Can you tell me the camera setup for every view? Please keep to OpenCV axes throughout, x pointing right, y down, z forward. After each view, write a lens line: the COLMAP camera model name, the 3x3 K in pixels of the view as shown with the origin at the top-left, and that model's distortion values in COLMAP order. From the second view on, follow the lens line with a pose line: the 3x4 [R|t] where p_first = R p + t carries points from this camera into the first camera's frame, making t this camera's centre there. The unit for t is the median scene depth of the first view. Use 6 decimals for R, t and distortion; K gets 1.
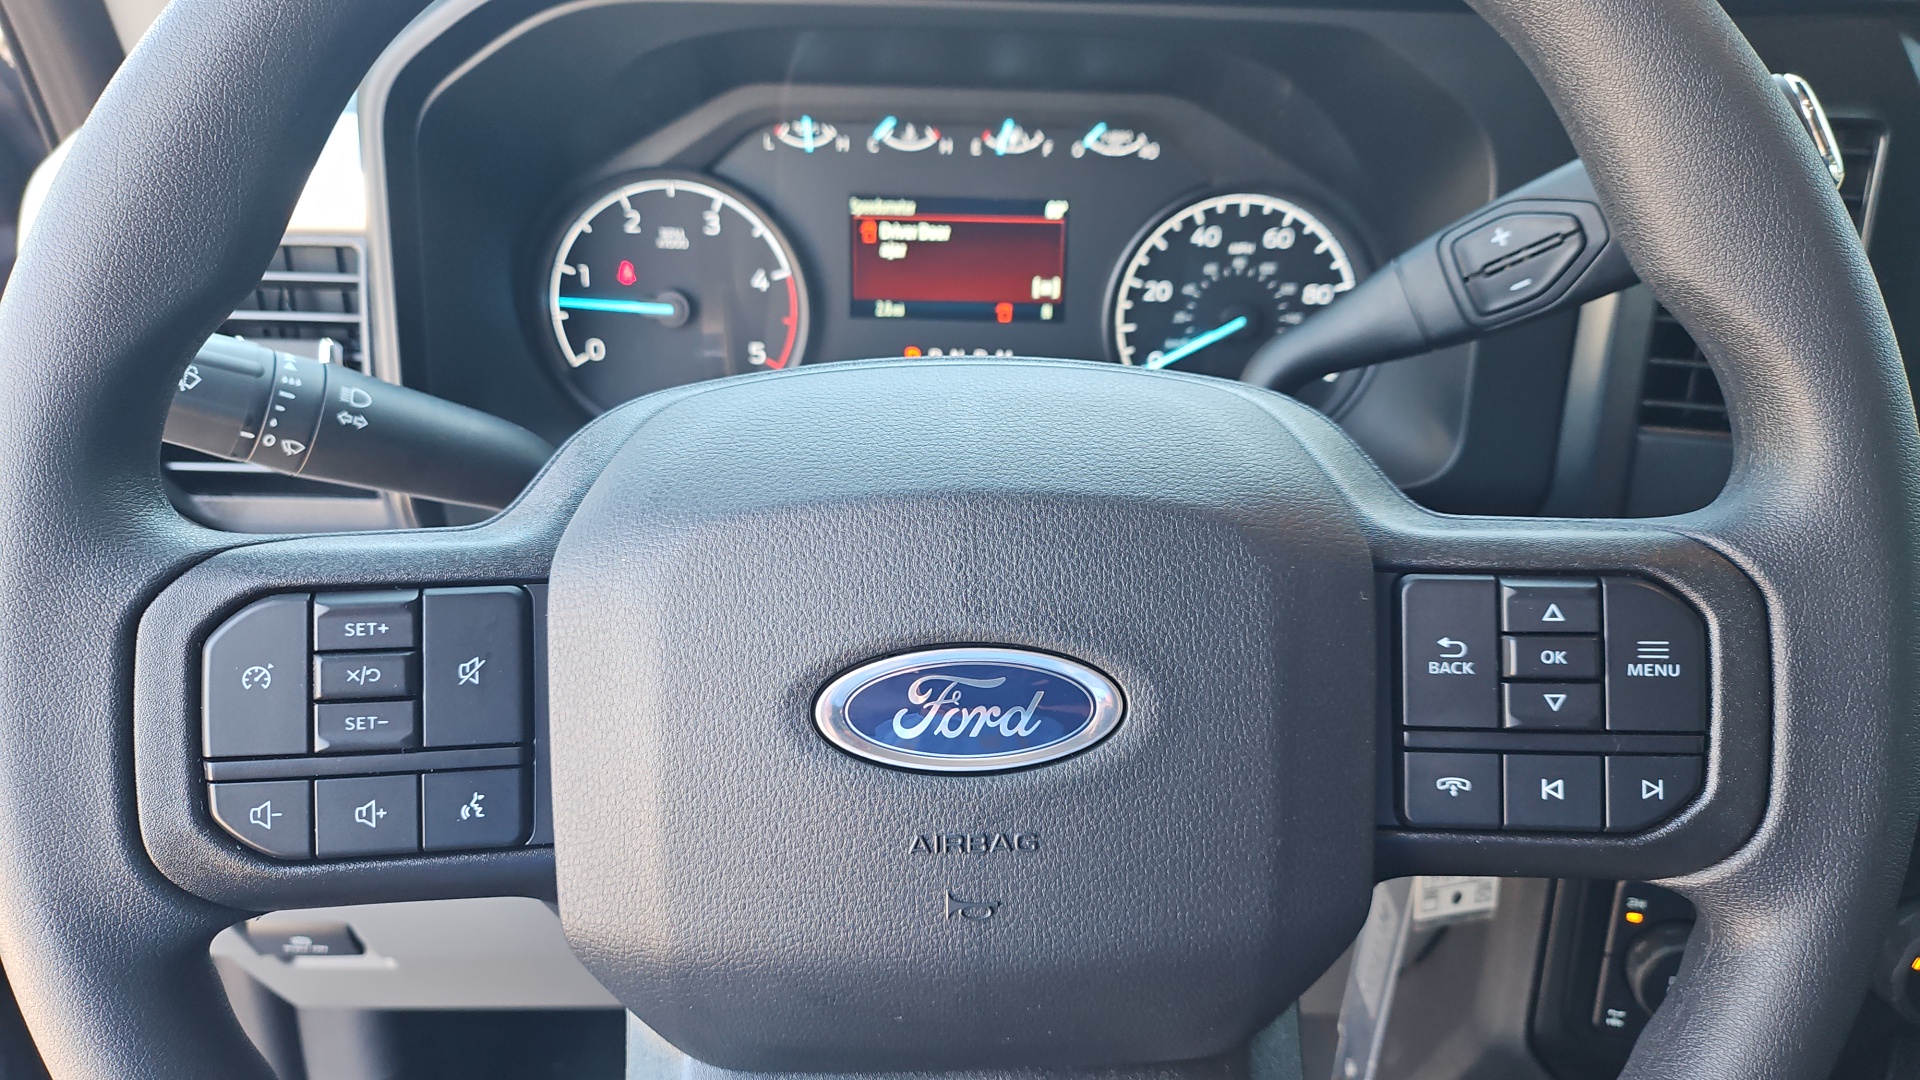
lens RADIAL K [[1410.2, 0, 980.2], [0, 1410.2, 545.7], [0, 0, 1]] dist [-0.002740, -0.001055]
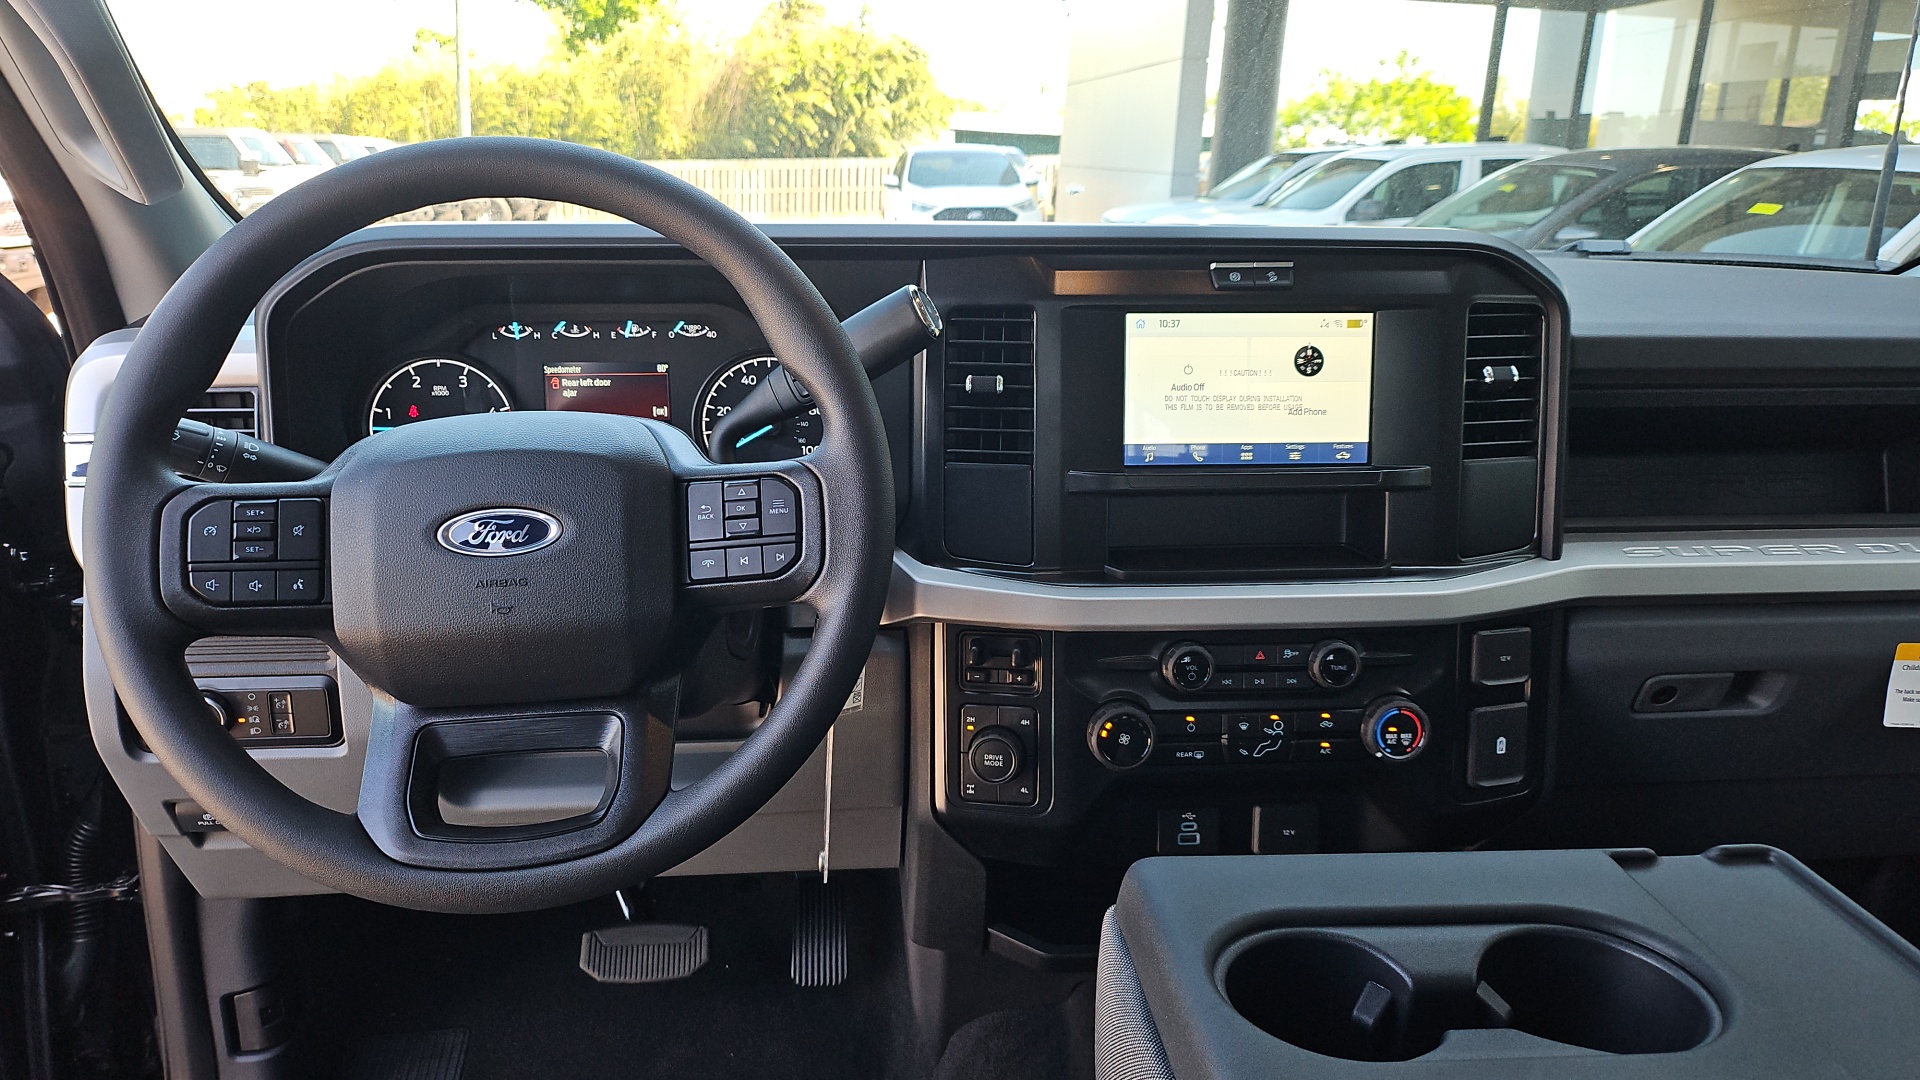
lens RADIAL K [[1364.8, 0, 960.0], [0, 1364.8, 540.0], [0, 0, 1]] dist [0.064231, -0.094235]
pose [[0.996889, -0.043766, 0.065546, 0.312419], [0.052904, 0.988032, -0.144893, 0.252635], [-0.058420, 0.147910, 0.987274, -0.713408]]
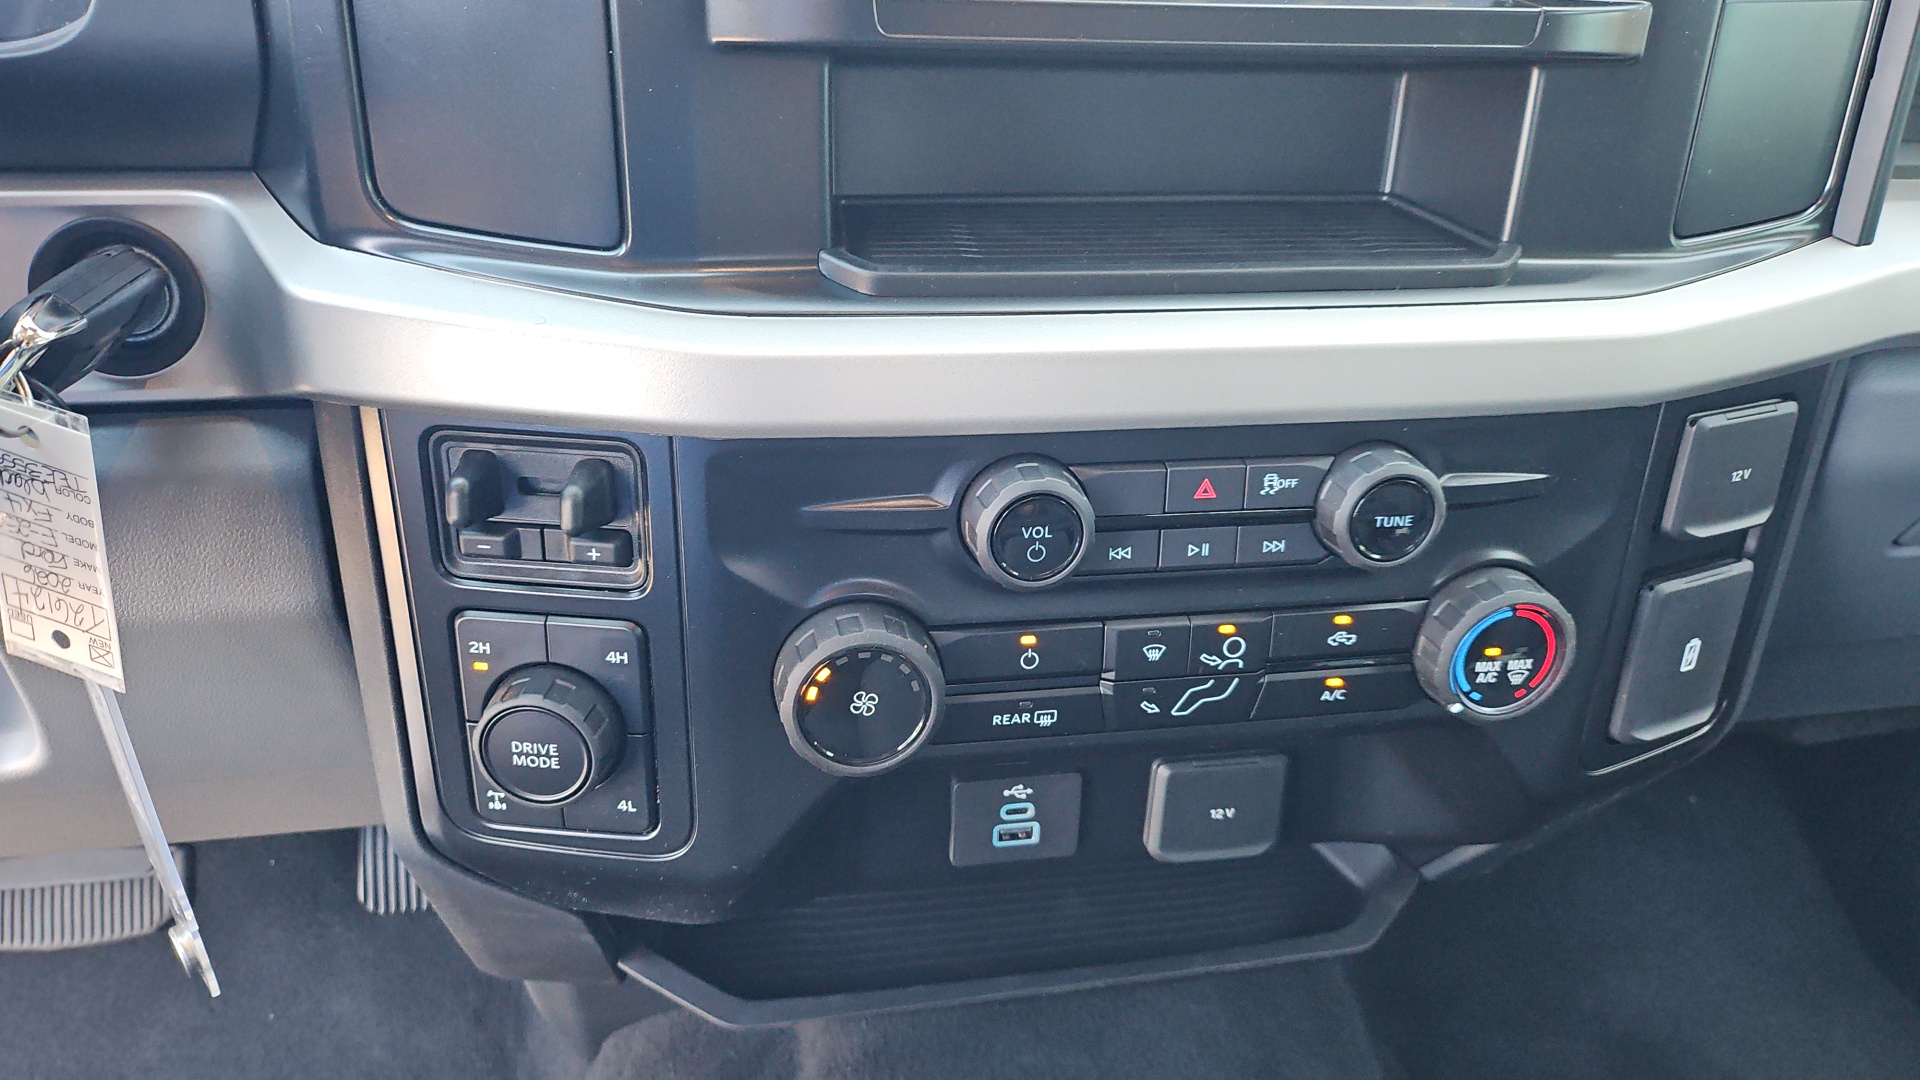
lens RADIAL K [[1364.8, 0, 960.0], [0, 1364.8, 540.0], [0, 0, 1]] dist [0.064231, -0.094235]
pose [[0.984246, -0.071307, 0.161789, 0.540783], [0.047624, 0.988166, 0.145808, 0.097801], [-0.170271, -0.135805, 0.975994, 0.250626]]
